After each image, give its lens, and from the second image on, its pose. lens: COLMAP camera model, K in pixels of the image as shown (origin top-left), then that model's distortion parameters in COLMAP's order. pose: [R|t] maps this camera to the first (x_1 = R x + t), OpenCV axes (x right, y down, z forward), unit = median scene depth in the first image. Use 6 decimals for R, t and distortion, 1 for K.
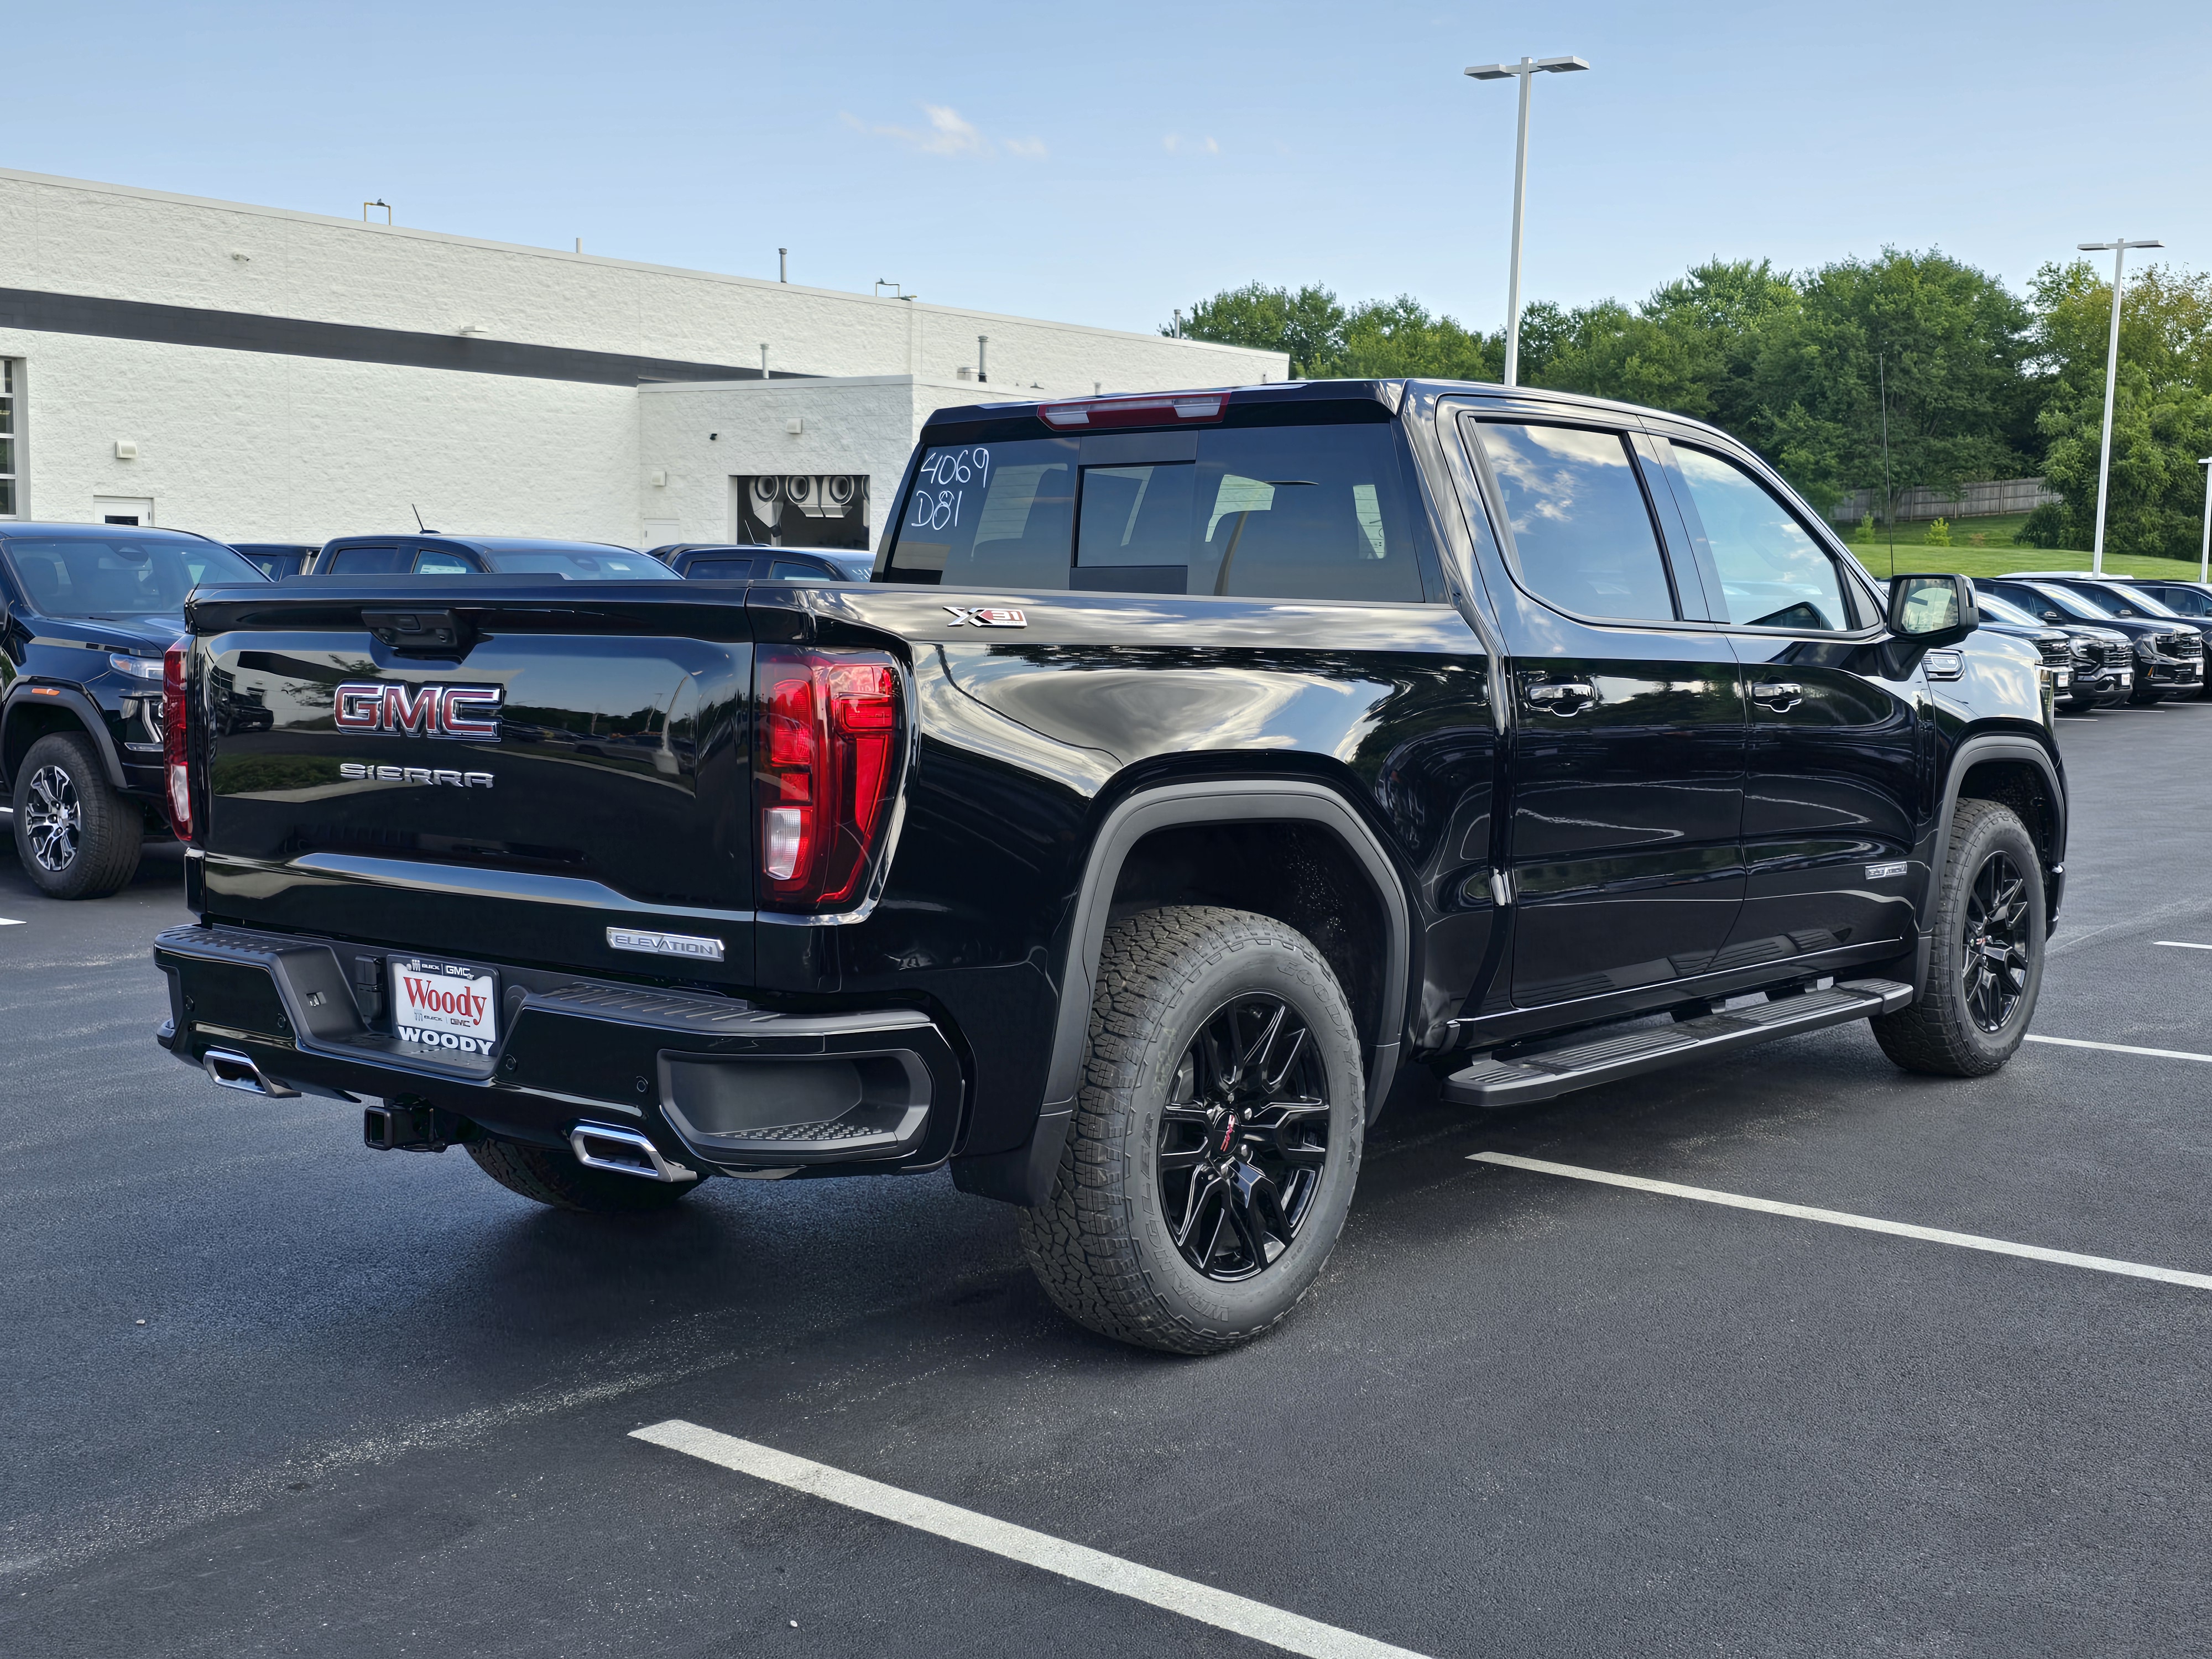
lens RADIAL K [[2554.9, 0, 1116.2], [0, 2554.9, 823.6], [0, 0, 1]] dist [0.086779, 0.000000]
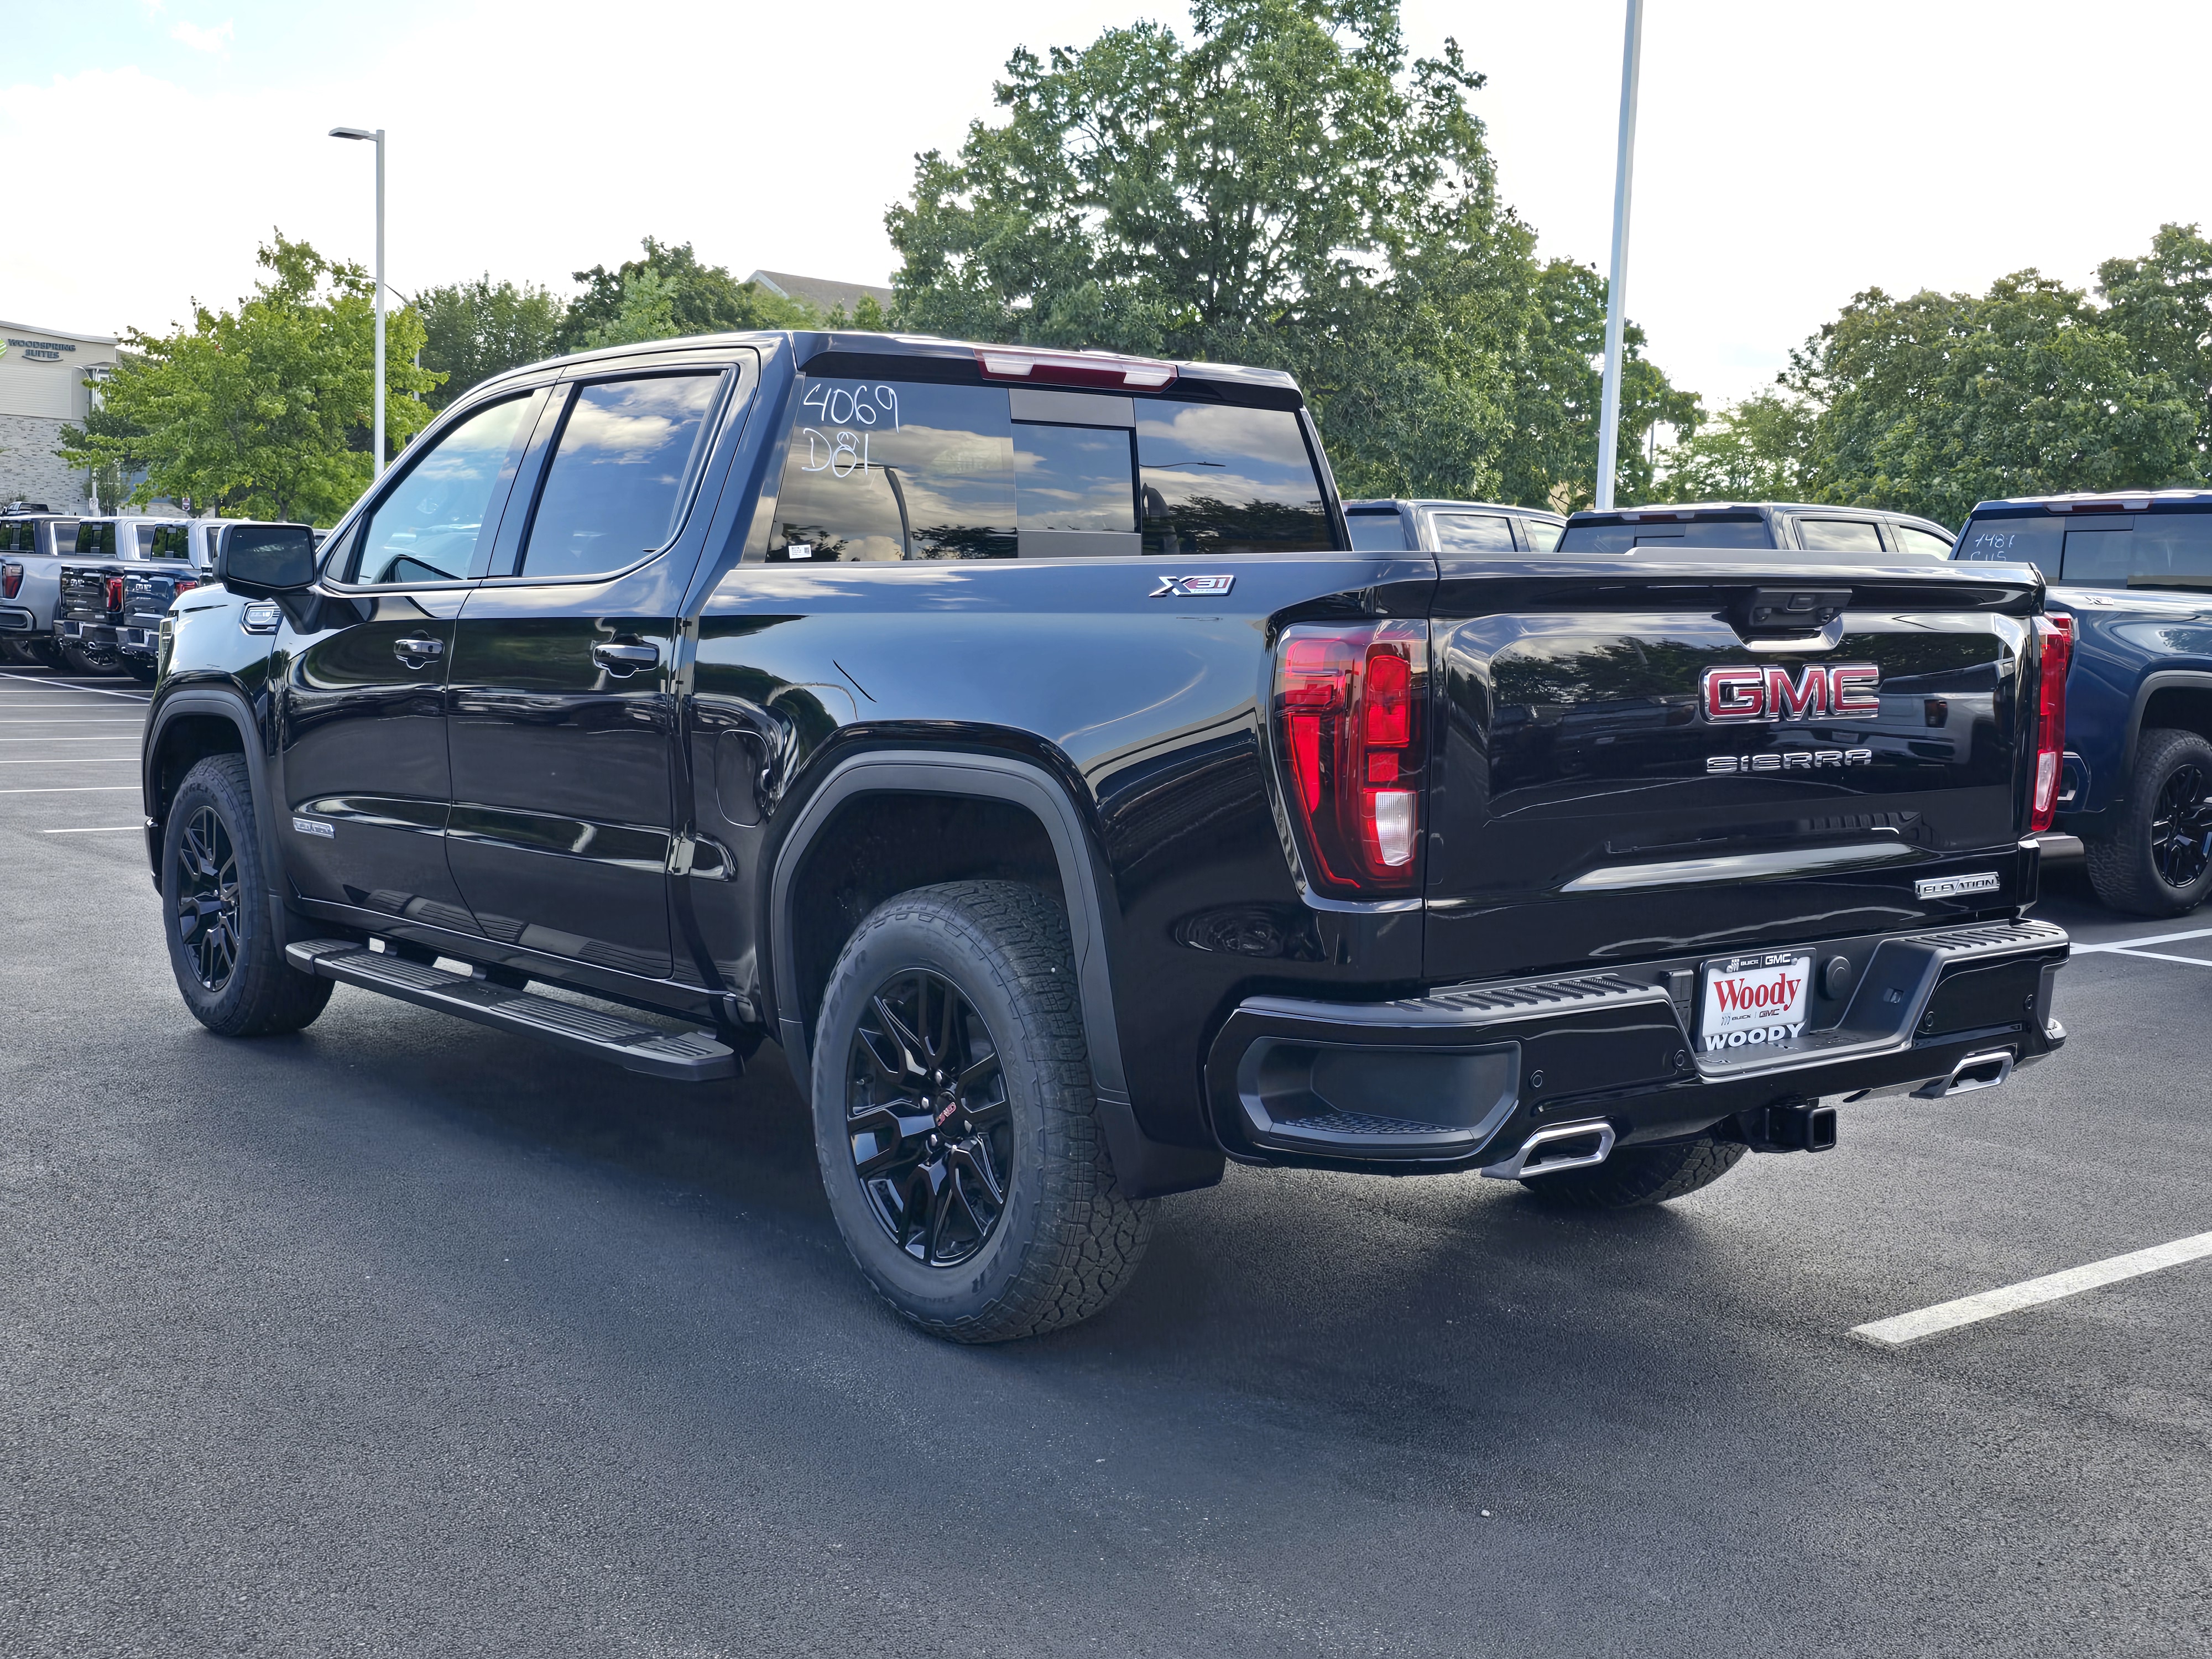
lens RADIAL K [[2554.9, 0, 1099.8], [0, 2554.9, 839.4], [0, 0, 1]] dist [0.086779, 0.000000]
pose [[0.220721, -0.099347, 0.970264, -0.888420], [0.067916, 0.993950, 0.086323, -0.063108], [-0.972969, 0.046843, 0.226133, 0.731065]]
